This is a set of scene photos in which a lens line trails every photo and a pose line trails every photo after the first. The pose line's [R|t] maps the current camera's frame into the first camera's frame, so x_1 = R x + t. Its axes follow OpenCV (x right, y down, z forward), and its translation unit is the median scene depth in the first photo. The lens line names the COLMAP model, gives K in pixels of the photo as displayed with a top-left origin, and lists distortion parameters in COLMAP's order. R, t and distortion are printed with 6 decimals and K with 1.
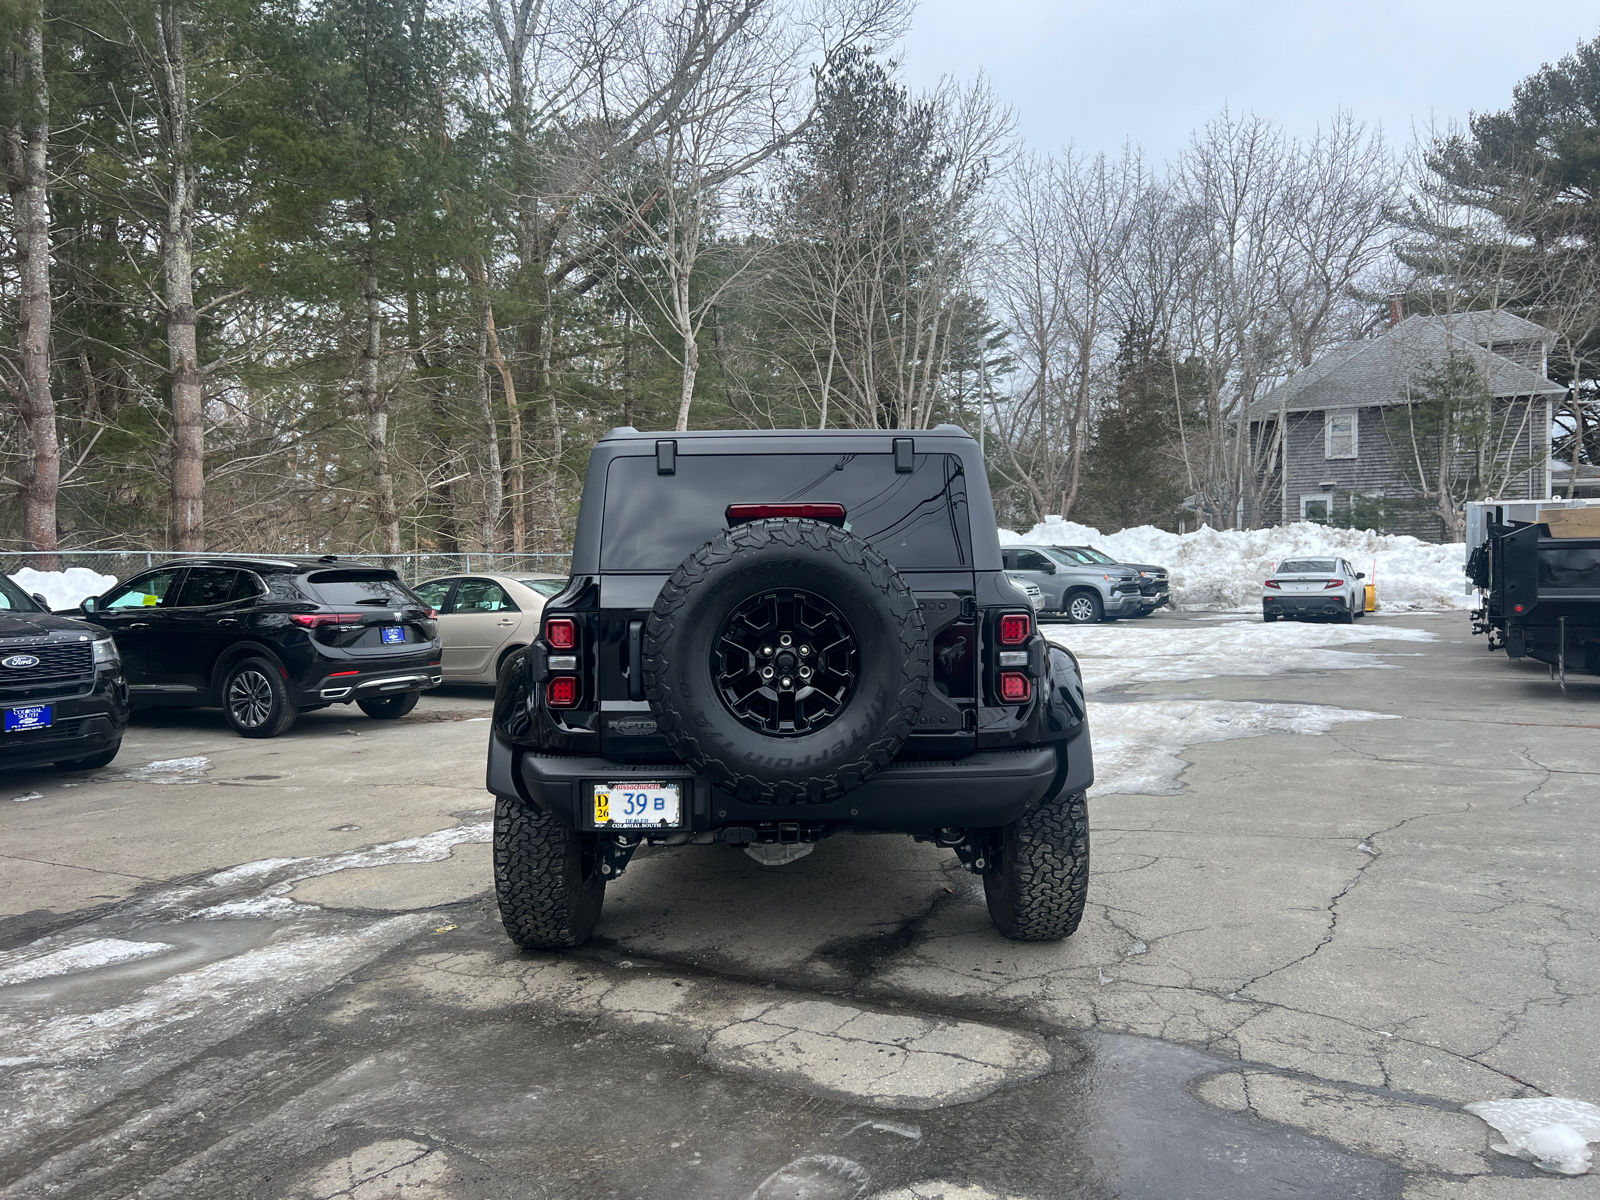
lens RADIAL K [[1202.9, 0, 804.4], [0, 1202.9, 609.5], [0, 0, 1]] dist [0.049714, -0.052972]
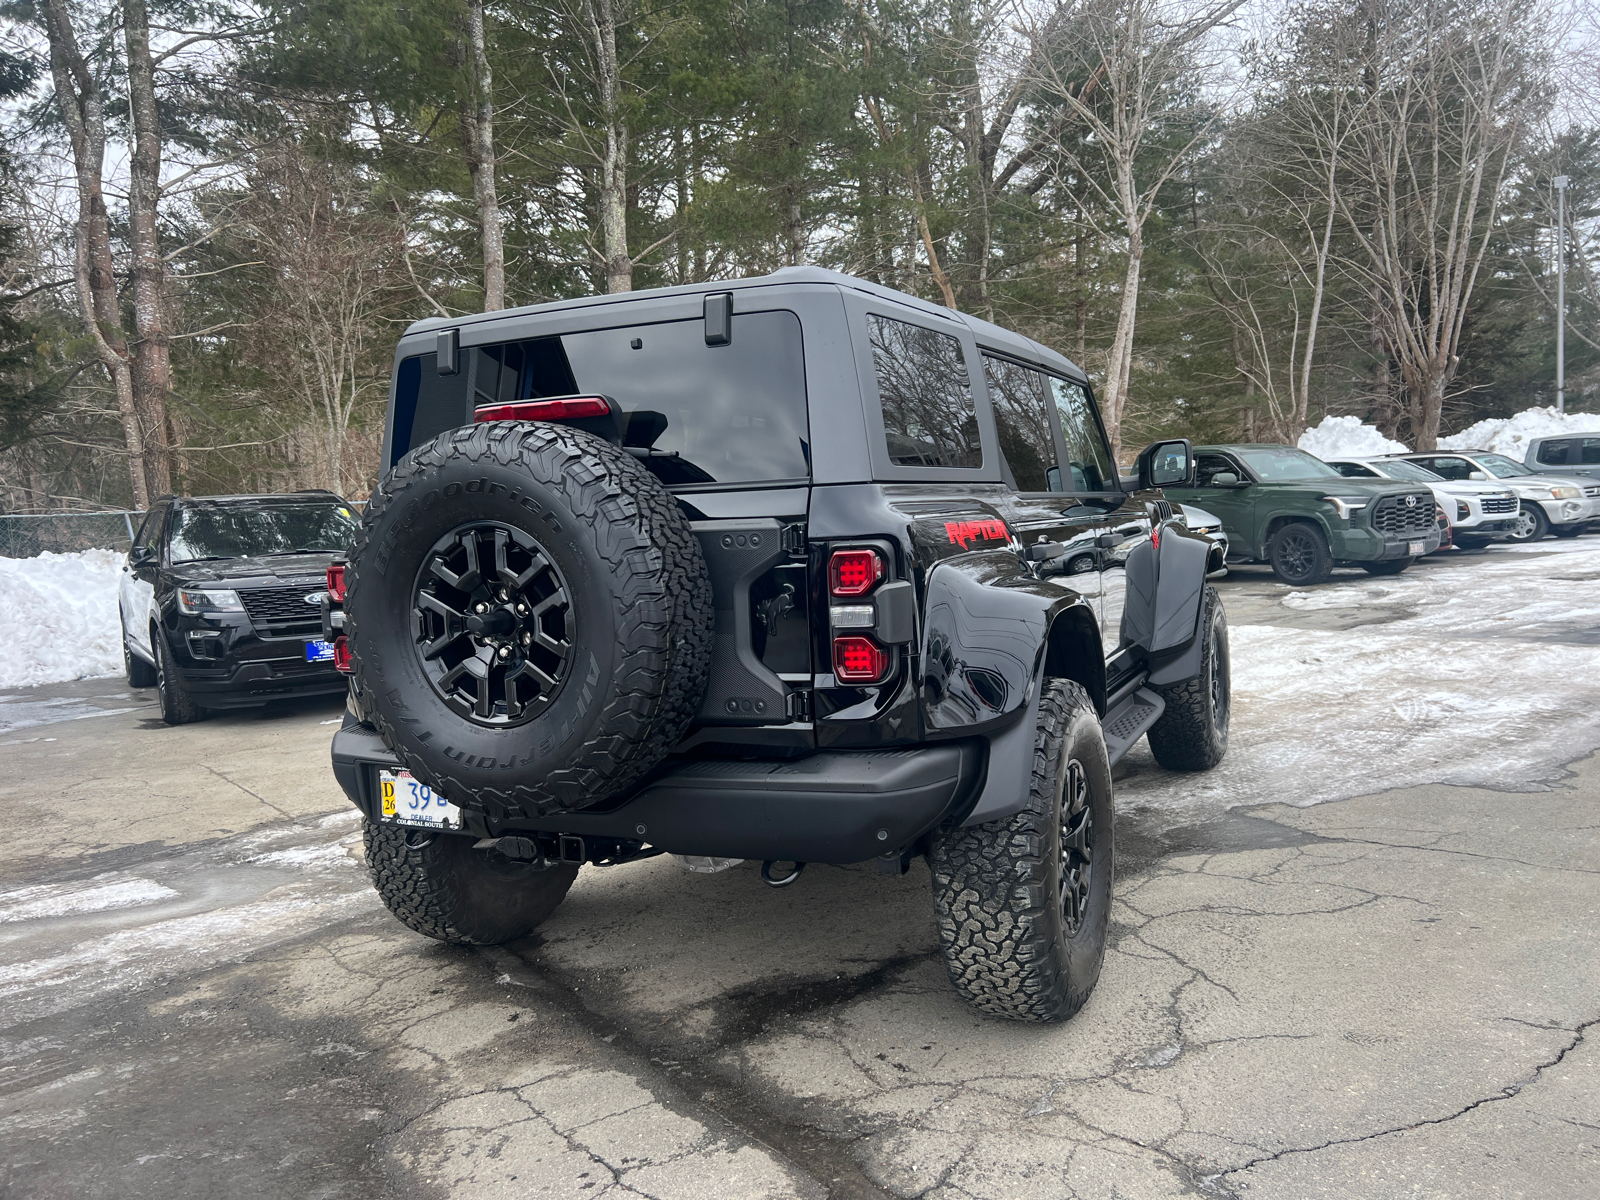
lens RADIAL K [[1202.9, 0, 802.5], [0, 1202.9, 613.7], [0, 0, 1]] dist [0.049714, -0.052972]
pose [[0.902319, 0.003466, -0.431054, 0.196232], [0.026912, 0.997564, 0.064357, -0.001679], [0.430227, -0.069672, 0.900028, 0.180185]]
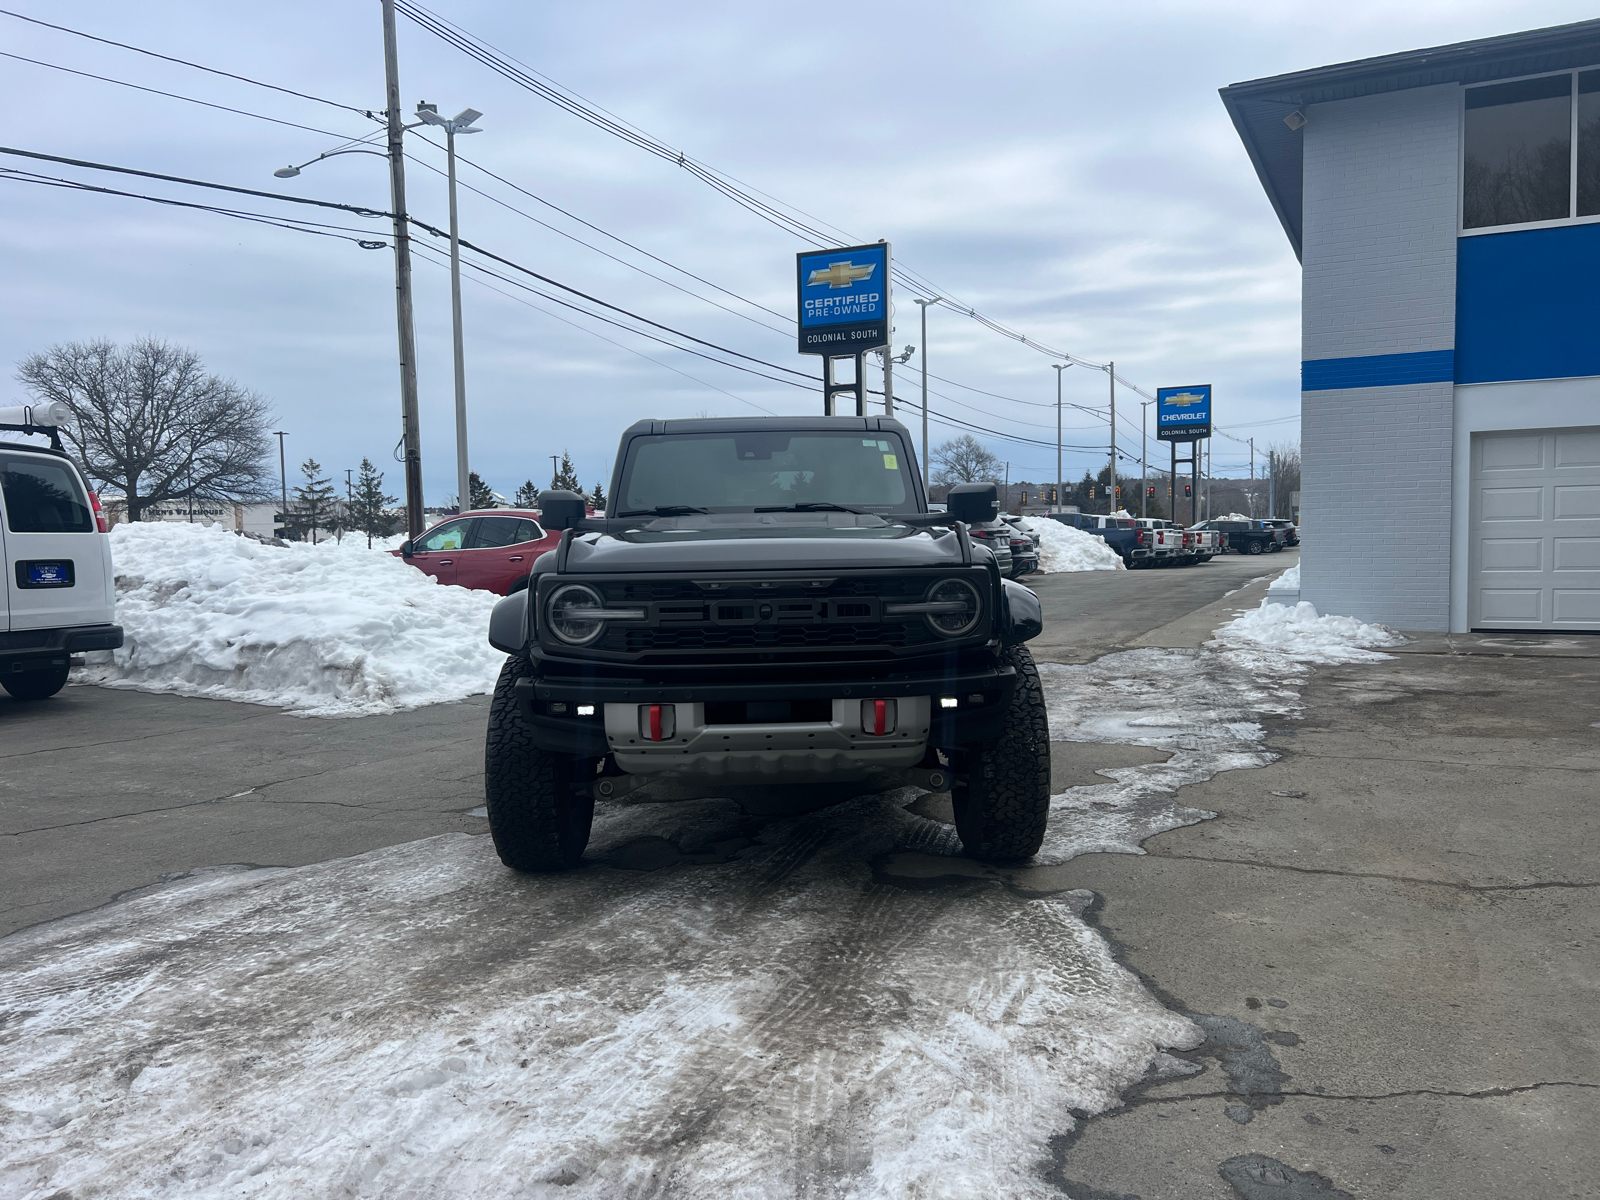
lens RADIAL K [[1202.9, 0, 804.7], [0, 1202.9, 601.6], [0, 0, 1]] dist [0.049714, -0.052972]
pose [[-0.999115, 0.033063, -0.026020, -0.007656], [0.030528, 0.995253, 0.092410, -0.038379], [0.028952, 0.091534, -0.995381, 1.425688]]
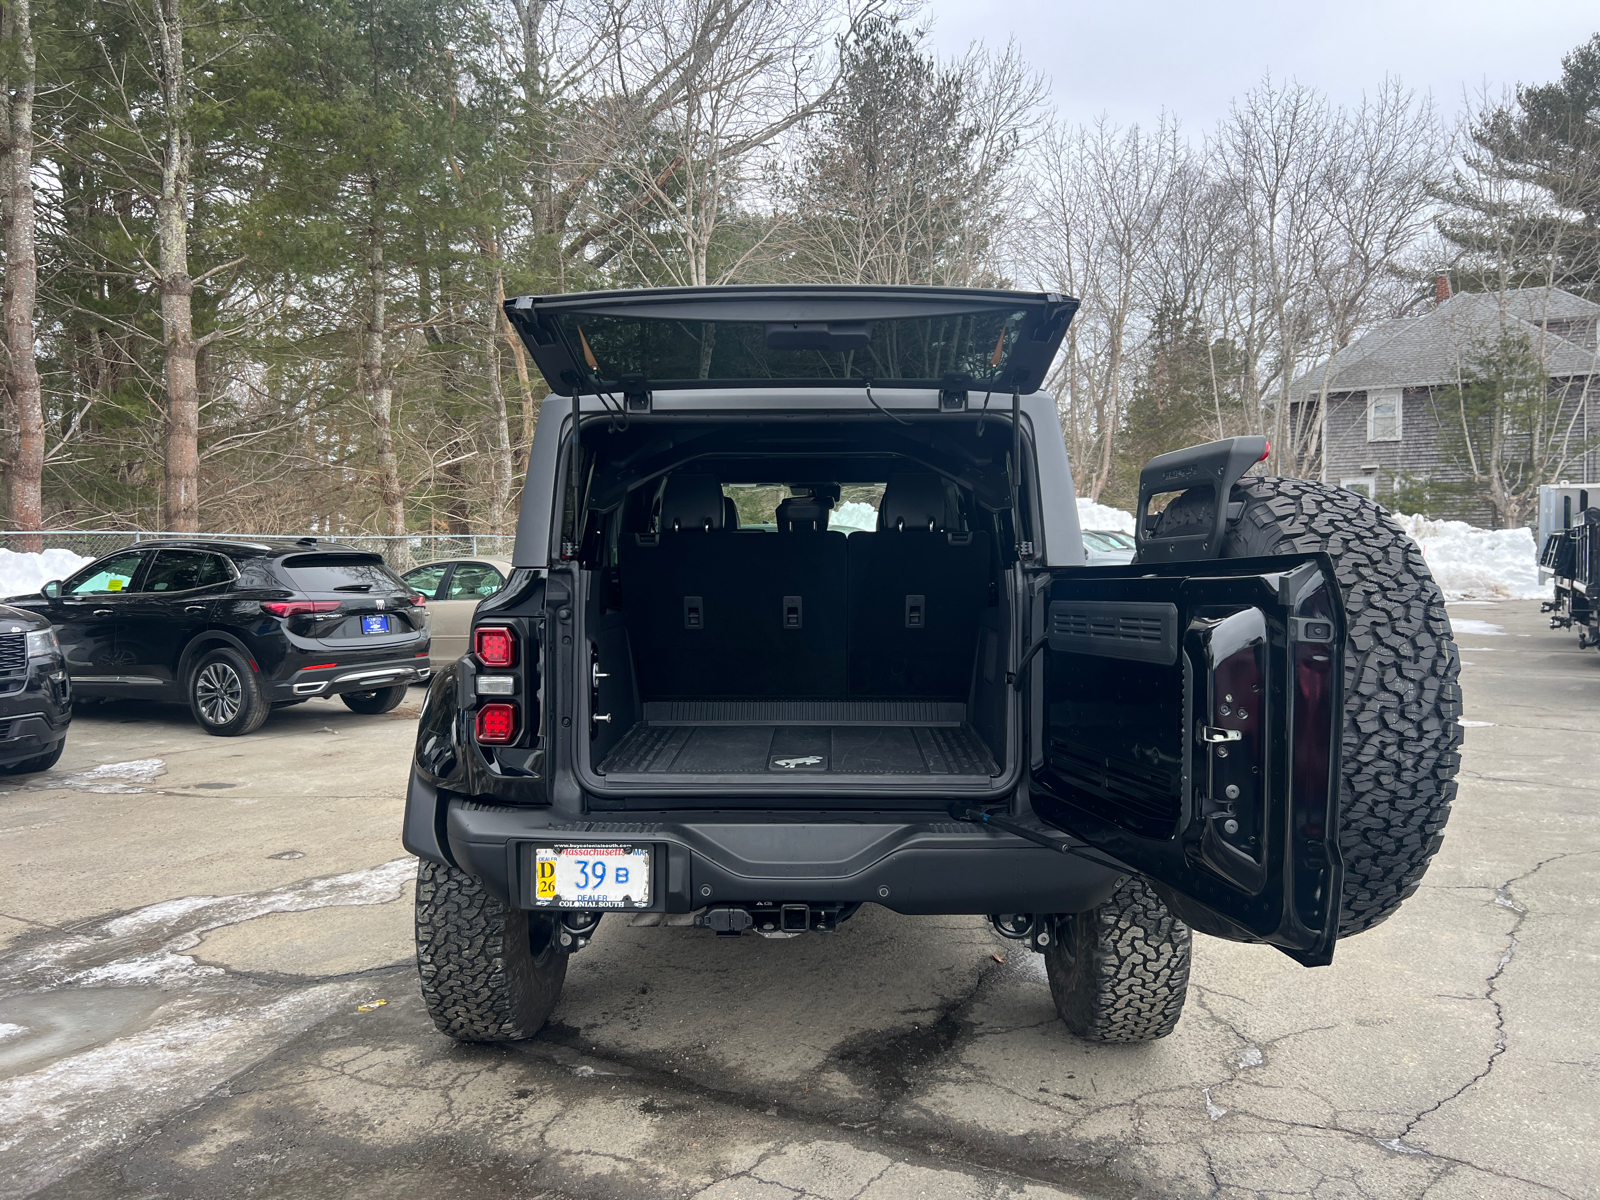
lens RADIAL K [[1202.9, 0, 792.8], [0, 1202.9, 593.2], [0, 0, 1]] dist [0.049714, -0.052972]
pose [[0.999608, 0.006146, -0.027322, 0.002137], [-0.006128, 0.999981, 0.000716, -0.006740], [0.027326, -0.000548, 0.999626, 0.114789]]
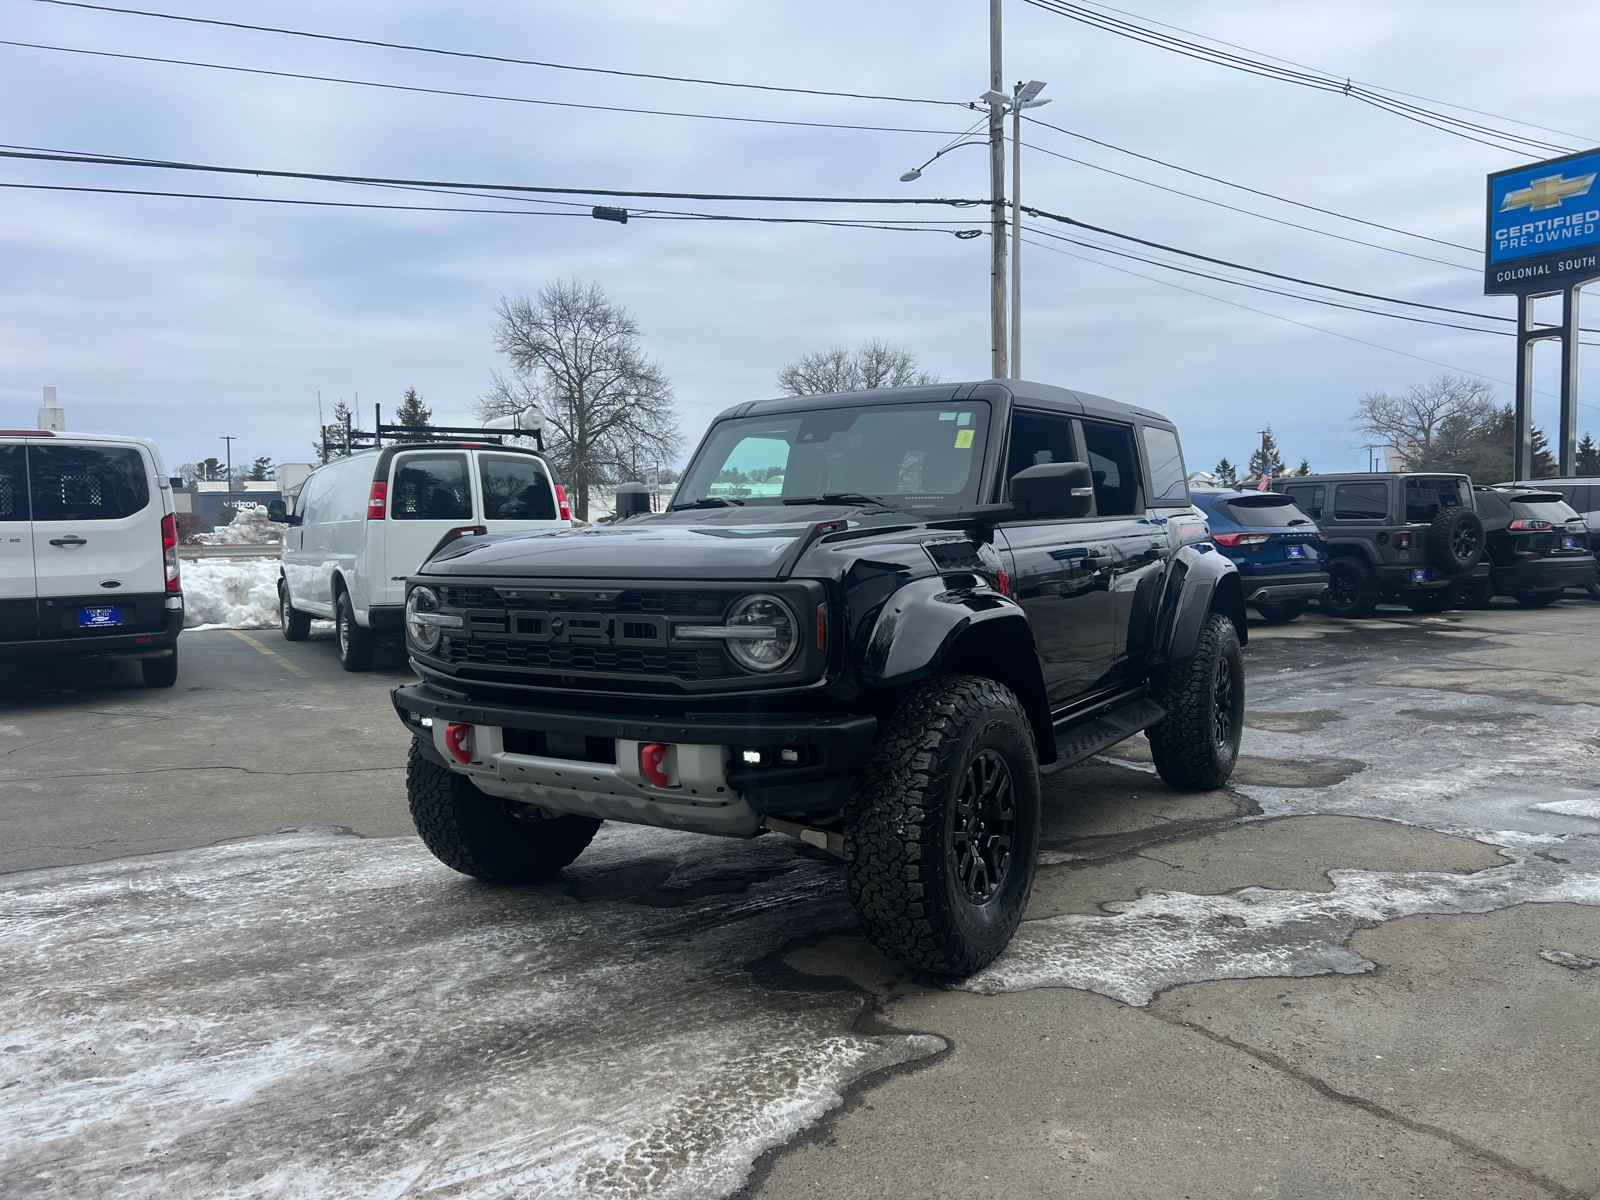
lens RADIAL K [[1202.9, 0, 796.2], [0, 1202.9, 608.8], [0, 0, 1]] dist [0.049714, -0.052972]
pose [[-0.845915, -0.011083, 0.533203, -0.288373], [0.044719, 0.994789, 0.091623, -0.030469], [-0.531440, 0.101350, -0.841011, 1.249824]]
